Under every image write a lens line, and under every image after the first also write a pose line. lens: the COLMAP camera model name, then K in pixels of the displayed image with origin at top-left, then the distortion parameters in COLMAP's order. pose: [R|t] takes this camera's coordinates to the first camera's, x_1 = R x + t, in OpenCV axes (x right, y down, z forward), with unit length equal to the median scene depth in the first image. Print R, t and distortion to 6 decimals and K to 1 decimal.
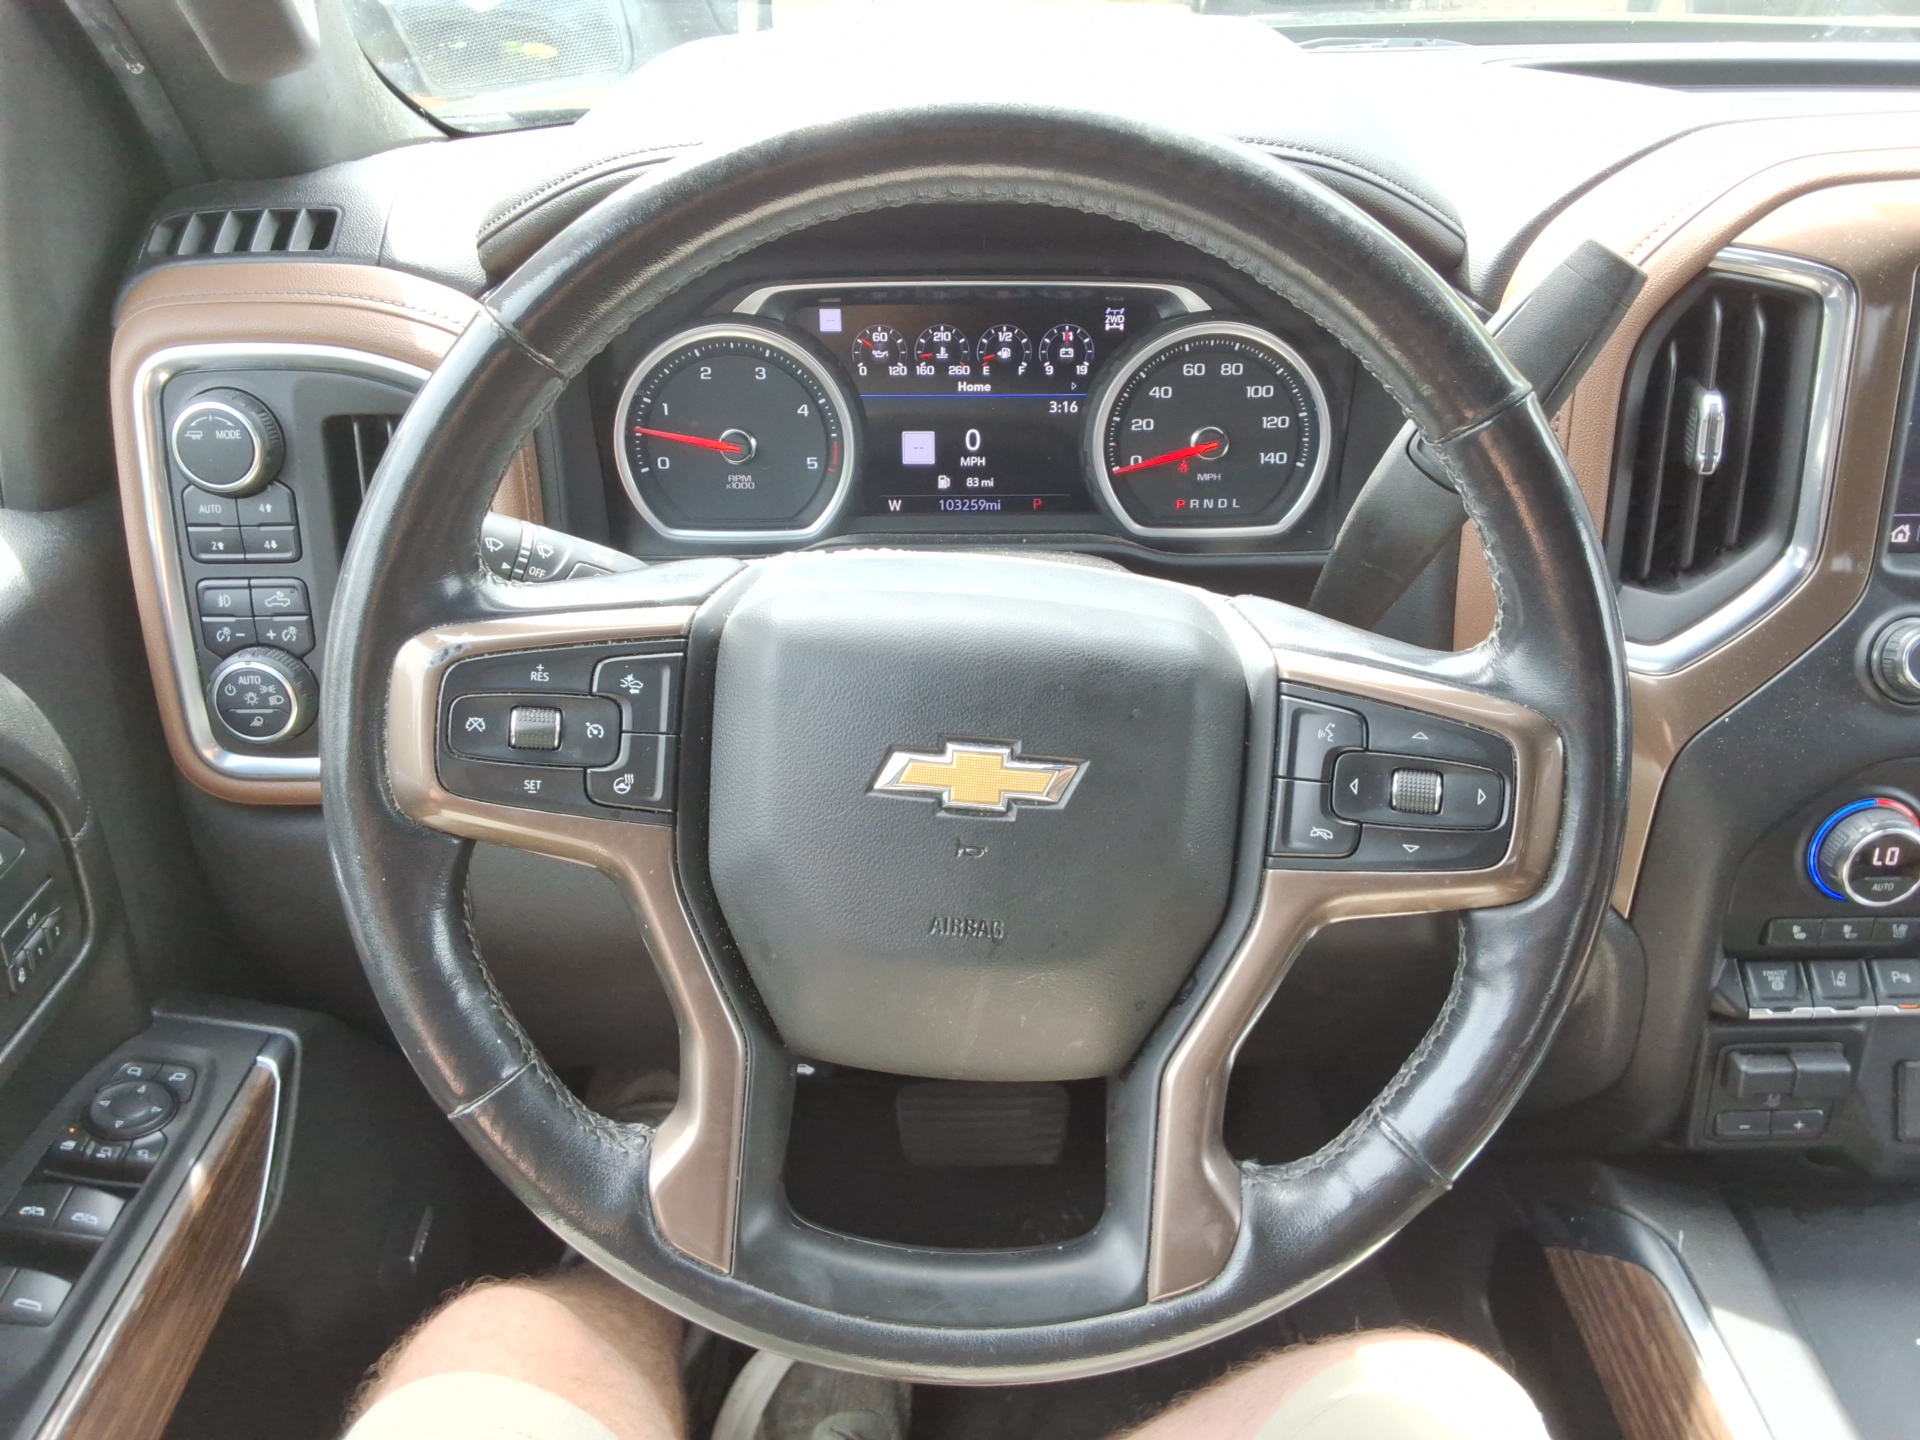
lens RADIAL K [[1535.9, 0, 984.7], [0, 1535.9, 726.1], [0, 0, 1]] dist [0.079252, -0.119896]
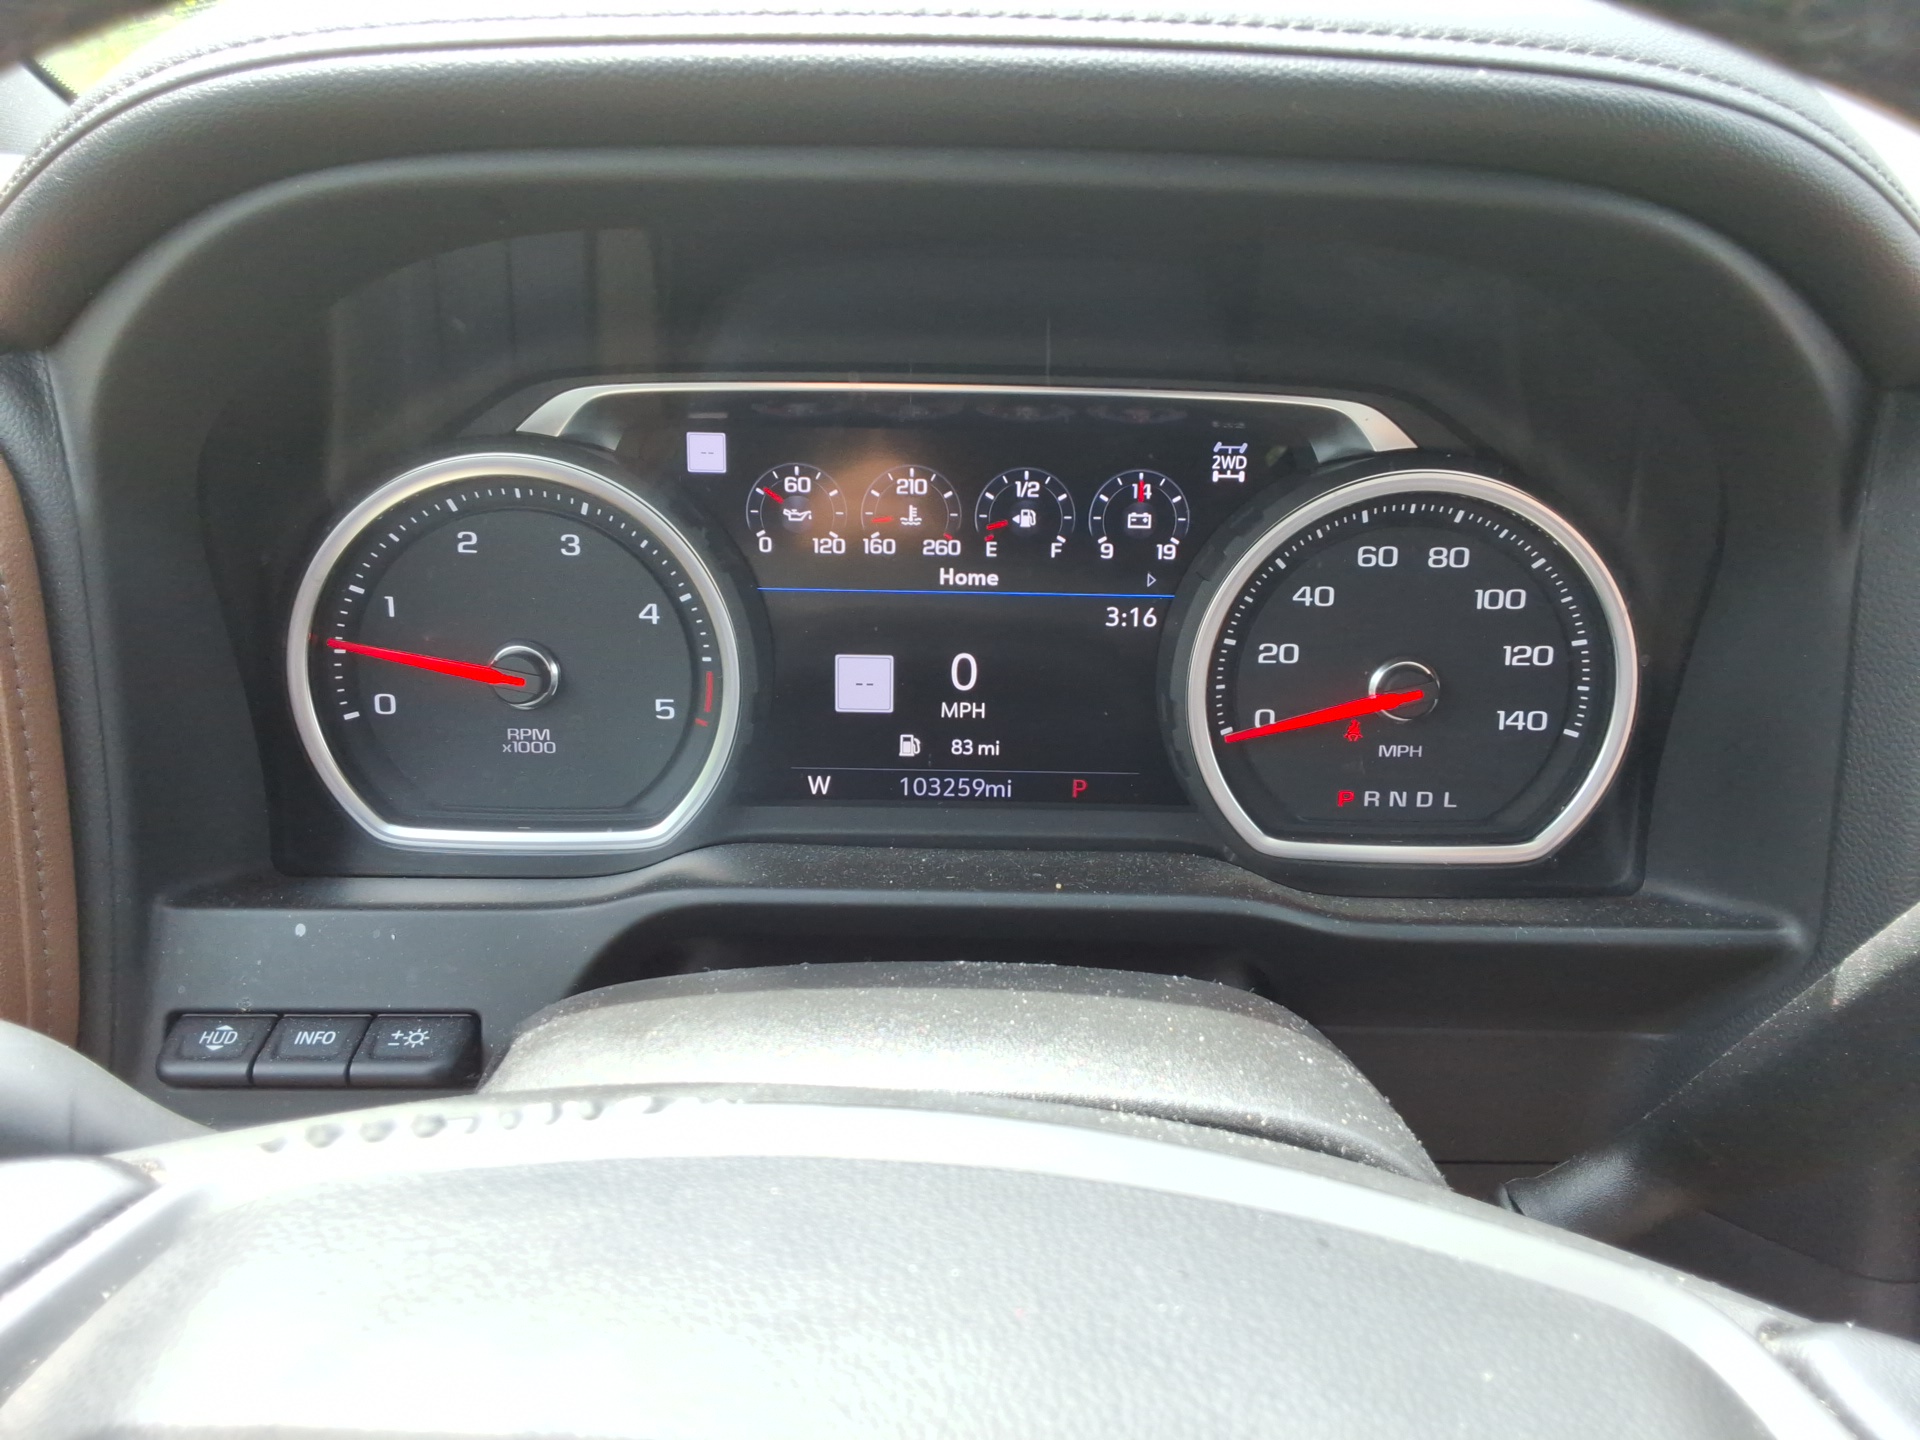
lens RADIAL K [[1536.9, 0, 975.5], [0, 1536.9, 717.2], [0, 0, 1]] dist [0.074465, -0.118829]
pose [[0.999628, 0.024310, -0.012333, 0.003545], [-0.025531, 0.993480, -0.111114, -0.110983], [0.009552, 0.111388, 0.993731, 0.466363]]
